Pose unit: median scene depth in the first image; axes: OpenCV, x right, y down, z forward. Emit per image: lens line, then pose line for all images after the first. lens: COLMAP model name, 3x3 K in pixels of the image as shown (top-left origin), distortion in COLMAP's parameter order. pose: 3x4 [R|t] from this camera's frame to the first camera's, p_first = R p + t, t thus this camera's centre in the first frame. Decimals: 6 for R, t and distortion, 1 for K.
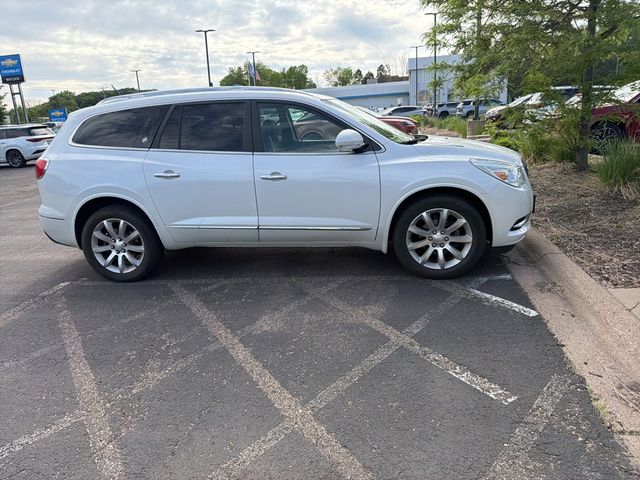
lens RADIAL K [[453.5, 0, 312.7], [0, 453.5, 240.1], [0, 0, 1]] dist [0.026901, -0.034718]
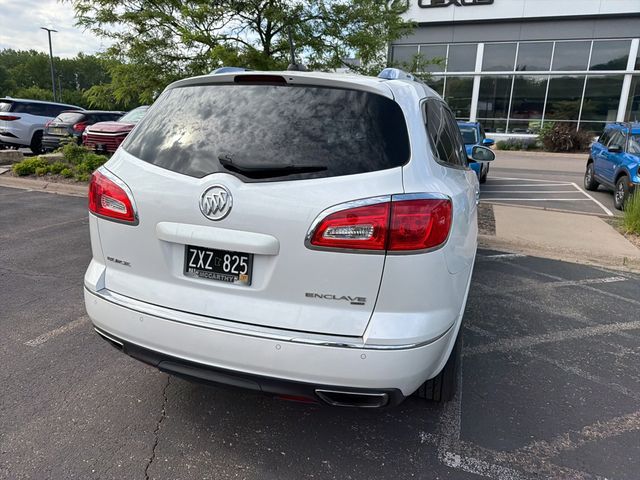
lens RADIAL K [[453.5, 0, 317.5], [0, 453.5, 240.1], [0, 0, 1]] dist [0.026901, -0.034718]
pose [[0.181914, -0.169716, 0.968558, -1.063322], [0.206180, 0.969680, 0.131188, -0.226817], [-0.961456, 0.175832, 0.211390, 1.080350]]
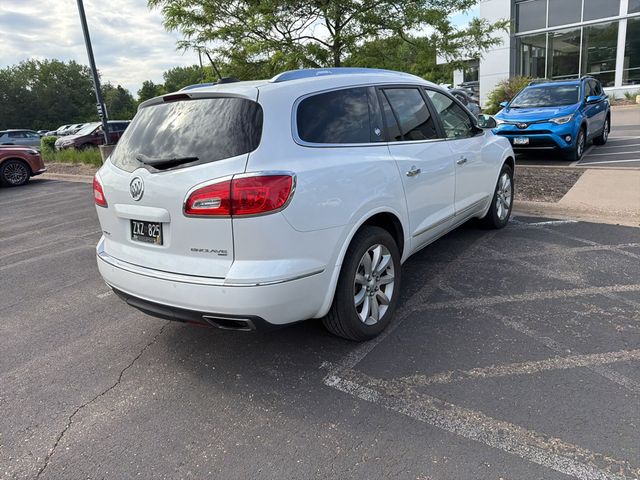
lens RADIAL K [[453.5, 0, 316.4], [0, 453.5, 238.9], [0, 0, 1]] dist [0.026901, -0.034718]
pose [[0.470906, -0.214149, 0.855797, -1.097164], [0.280212, 0.956161, 0.085076, -0.143248], [-0.836498, 0.199742, 0.510269, 0.745110]]
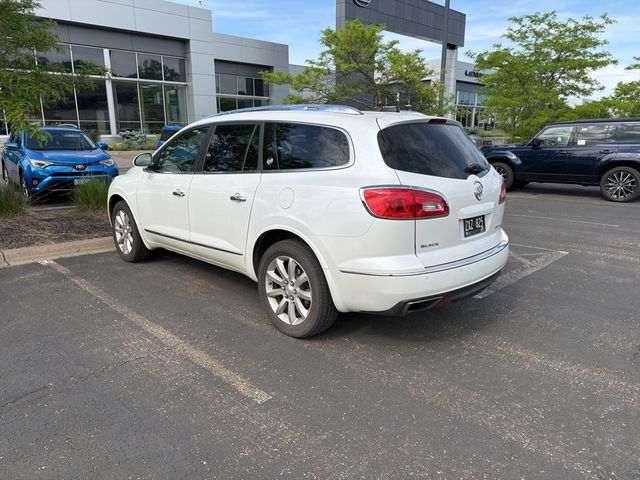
lens RADIAL K [[453.5, 0, 315.3], [0, 453.5, 236.5], [0, 0, 1]] dist [0.026901, -0.034718]
pose [[-0.803120, -0.070949, 0.591578, -0.909441], [0.199720, 0.903385, 0.379483, -0.507107], [-0.561346, 0.422920, -0.711357, 2.002795]]
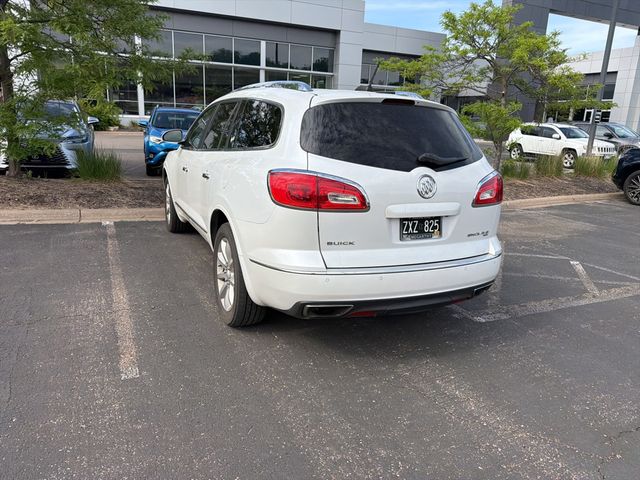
lens RADIAL K [[453.5, 0, 315.6], [0, 453.5, 231.2], [0, 0, 1]] dist [0.026901, -0.034718]
pose [[-0.554816, -0.155192, 0.817371, -1.113113], [0.206641, 0.925958, 0.316073, -0.401945], [-0.805903, 0.344264, -0.481667, 1.711832]]
